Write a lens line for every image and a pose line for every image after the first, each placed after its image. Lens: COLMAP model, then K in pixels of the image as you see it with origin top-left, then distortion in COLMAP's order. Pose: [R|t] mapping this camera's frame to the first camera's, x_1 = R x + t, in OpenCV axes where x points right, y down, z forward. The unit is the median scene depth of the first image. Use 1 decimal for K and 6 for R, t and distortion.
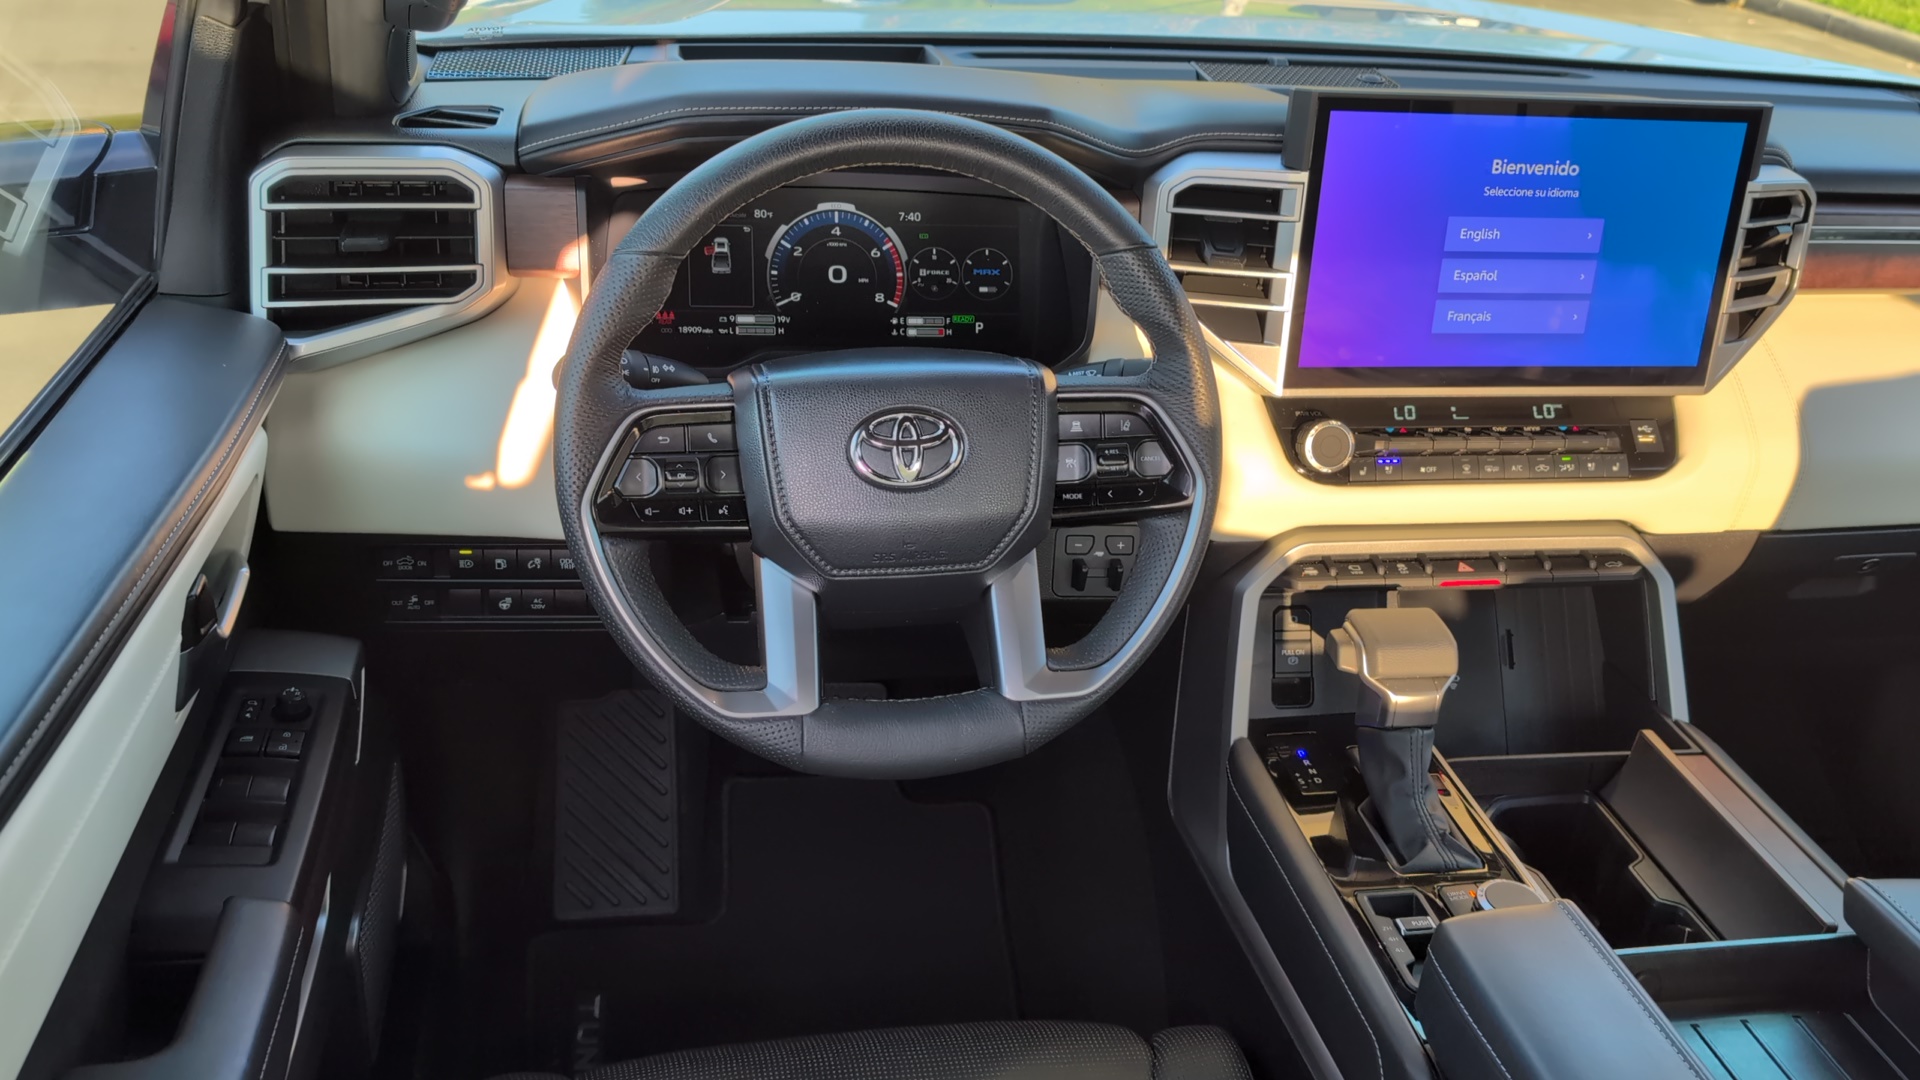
lens RADIAL K [[1627.7, 0, 960.0], [0, 1627.7, 540.0], [0, 0, 1]] dist [0.025264, -0.007069]
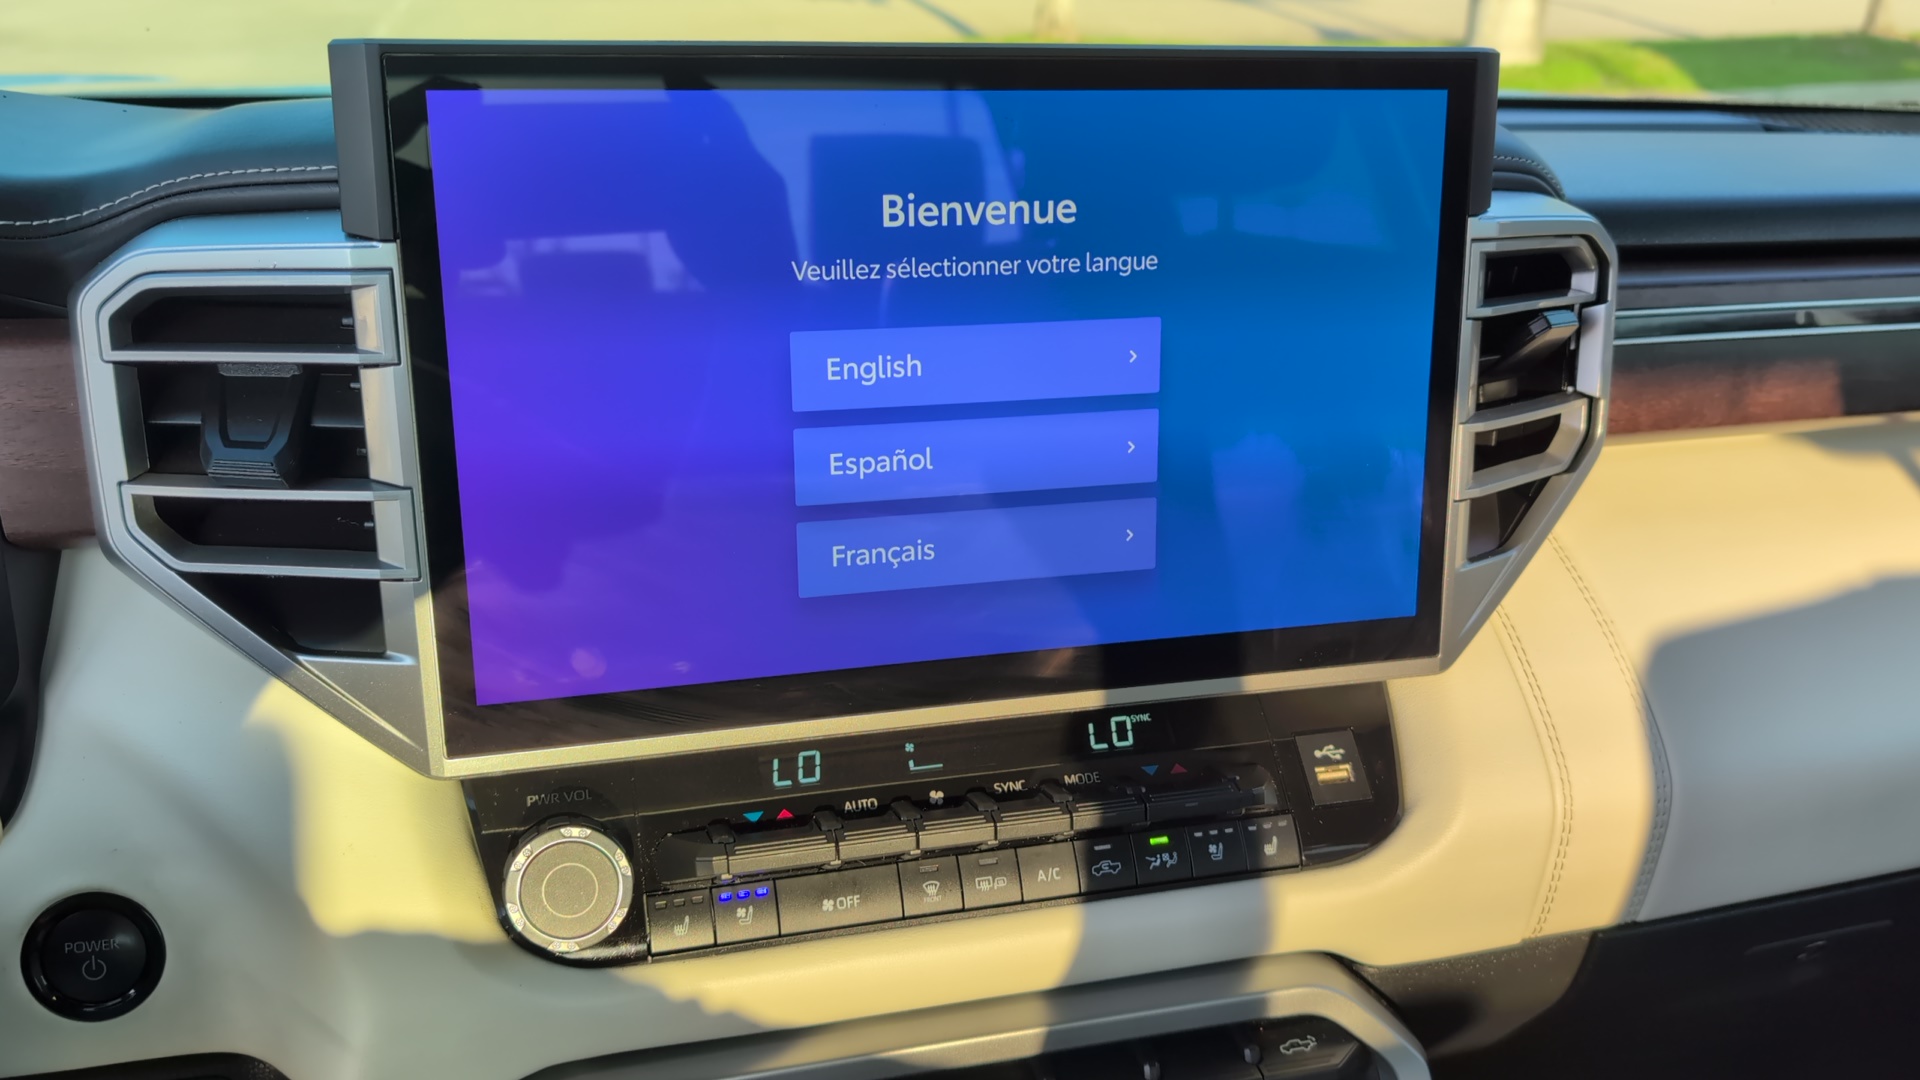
lens RADIAL K [[1627.7, 0, 960.0], [0, 1627.7, 540.0], [0, 0, 1]] dist [0.025264, -0.007069]
pose [[0.994637, -0.073737, 0.072526, 0.286784], [0.080931, 0.991502, -0.101848, -0.090231], [-0.064400, 0.107171, 0.992153, 0.540317]]
